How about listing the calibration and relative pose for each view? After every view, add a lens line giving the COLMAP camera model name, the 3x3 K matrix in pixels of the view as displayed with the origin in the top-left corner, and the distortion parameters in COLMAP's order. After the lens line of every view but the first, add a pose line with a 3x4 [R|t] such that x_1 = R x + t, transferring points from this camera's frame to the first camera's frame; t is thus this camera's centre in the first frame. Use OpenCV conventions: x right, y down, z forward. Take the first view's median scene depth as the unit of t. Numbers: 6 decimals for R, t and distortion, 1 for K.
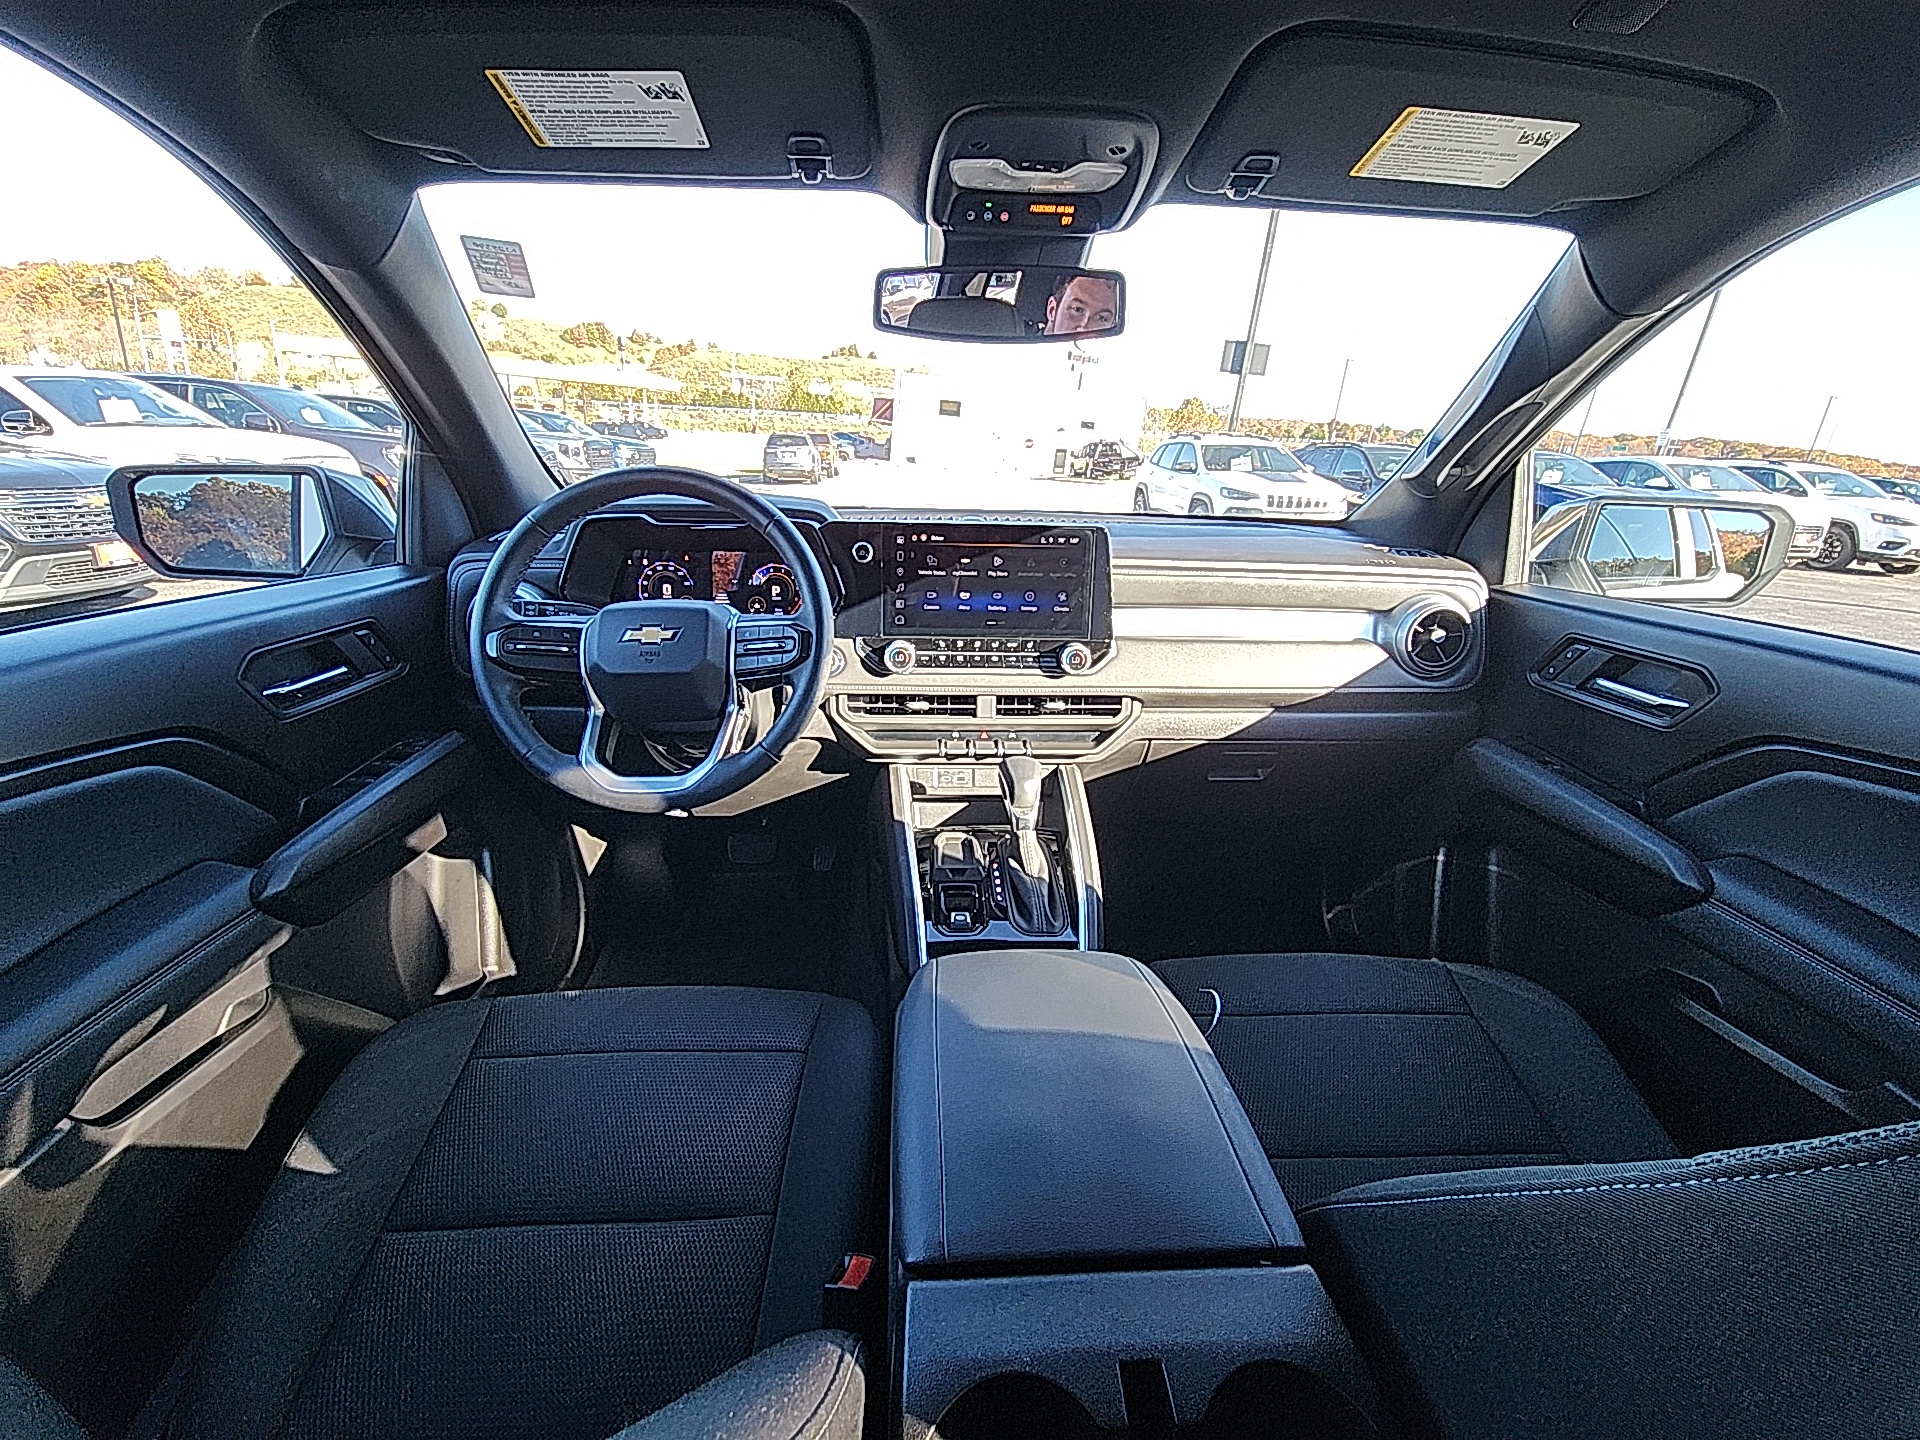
lens RADIAL K [[775.6, 0, 951.5], [0, 775.6, 700.7], [0, 0, 1]] dist [0.014912, -0.011132]
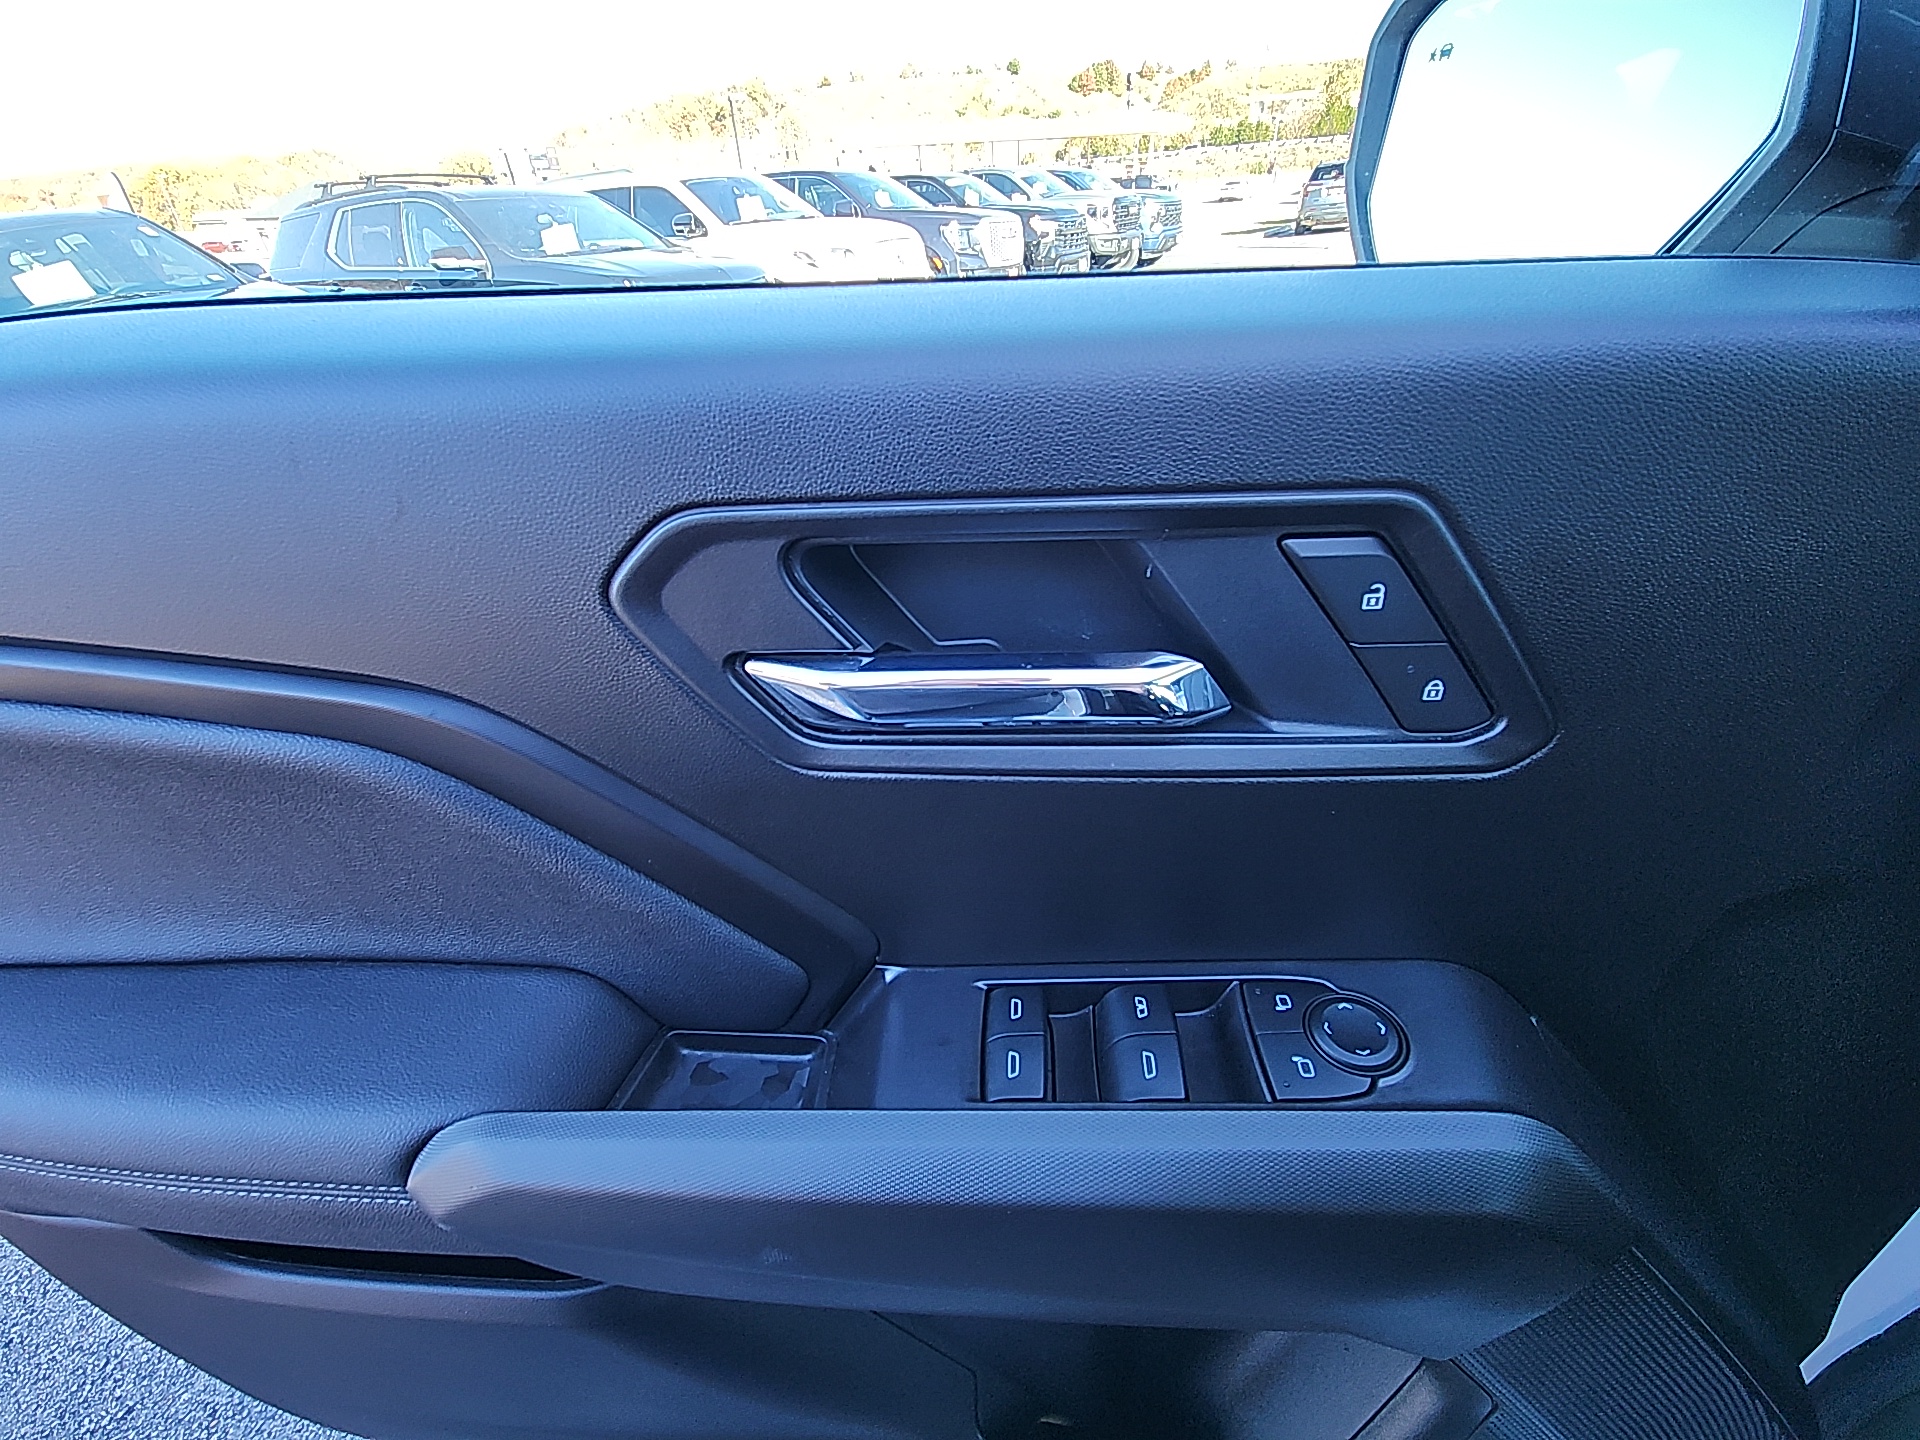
lens RADIAL K [[775.6, 0, 954.7], [0, 775.6, 711.1], [0, 0, 1]] dist [0.014912, -0.011132]
pose [[0.845430, 0.202787, -0.494091, -0.956291], [-0.065993, 0.957688, 0.280139, -0.118801], [0.529994, -0.204232, 0.823041, 0.696098]]
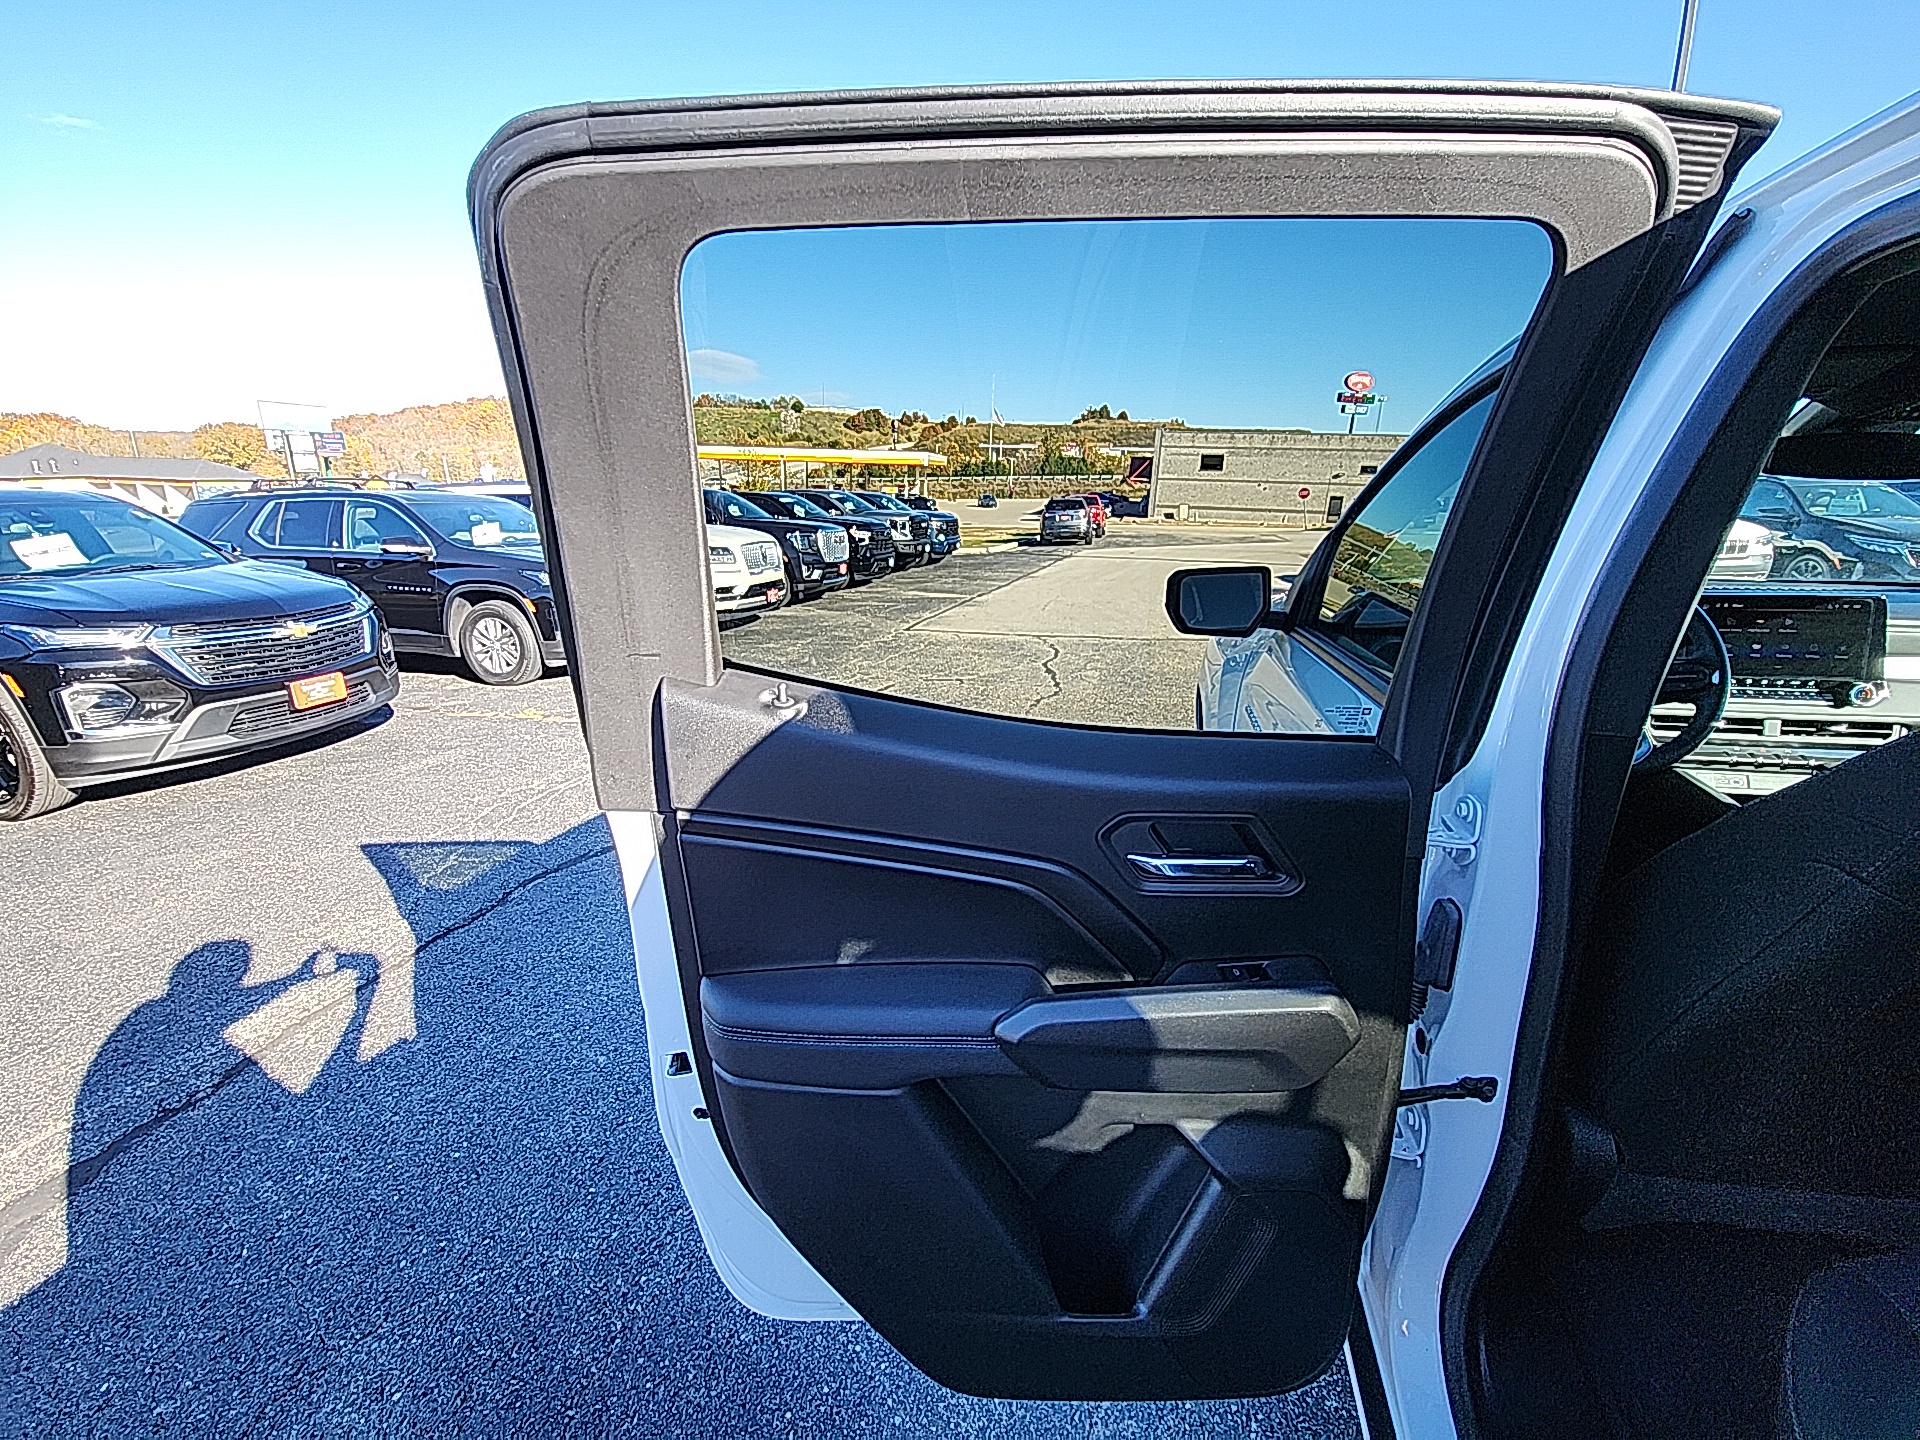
lens RADIAL K [[775.6, 0, 951.6], [0, 775.6, 698.5], [0, 0, 1]] dist [0.014912, -0.011132]
pose [[0.953134, 0.022161, -0.301737, -0.903590], [-0.044328, 0.996780, -0.066816, 0.109698], [0.299284, 0.077061, 0.951047, -0.717606]]
